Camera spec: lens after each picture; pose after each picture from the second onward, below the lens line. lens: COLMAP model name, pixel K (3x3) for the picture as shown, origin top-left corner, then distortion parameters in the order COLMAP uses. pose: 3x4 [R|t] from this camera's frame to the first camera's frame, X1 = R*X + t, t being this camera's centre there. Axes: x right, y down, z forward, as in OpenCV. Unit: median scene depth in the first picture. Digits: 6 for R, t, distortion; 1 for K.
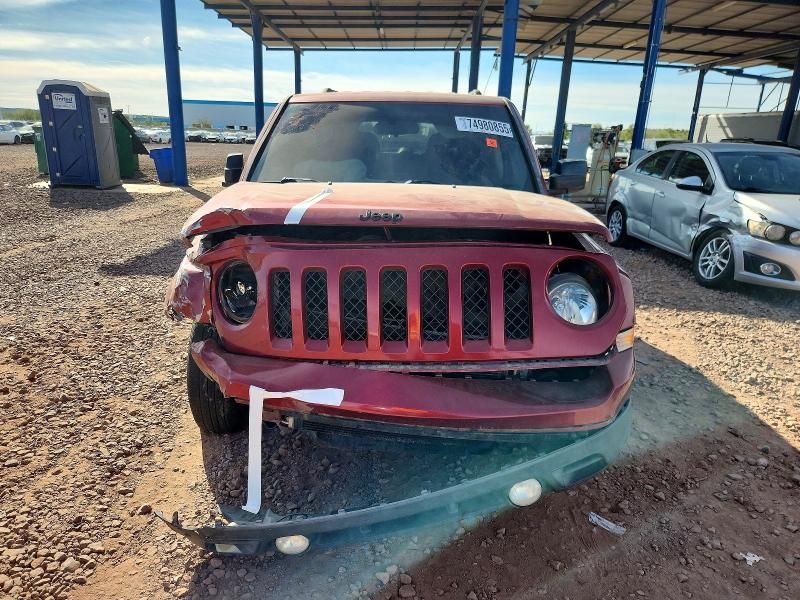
lens RADIAL K [[543.9, 0, 387.3], [0, 543.9, 300.5], [0, 0, 1]] dist [0.051271, -0.040441]
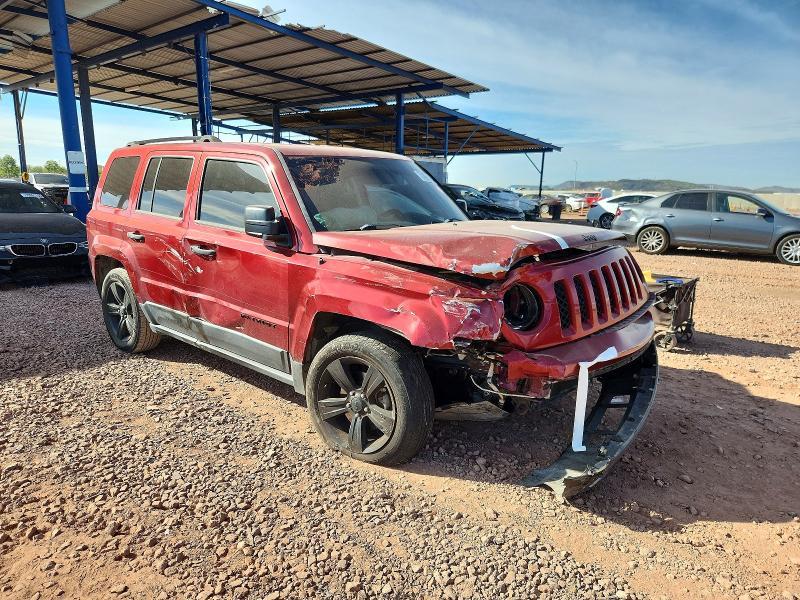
lens RADIAL K [[543.9, 0, 387.3], [0, 543.9, 300.5], [0, 0, 1]] dist [0.051271, -0.040441]
pose [[0.625653, -0.176712, 0.759823, -0.112856], [0.225450, 0.973402, 0.040745, -0.012096], [-0.746814, 0.145810, 0.648852, 0.030021]]
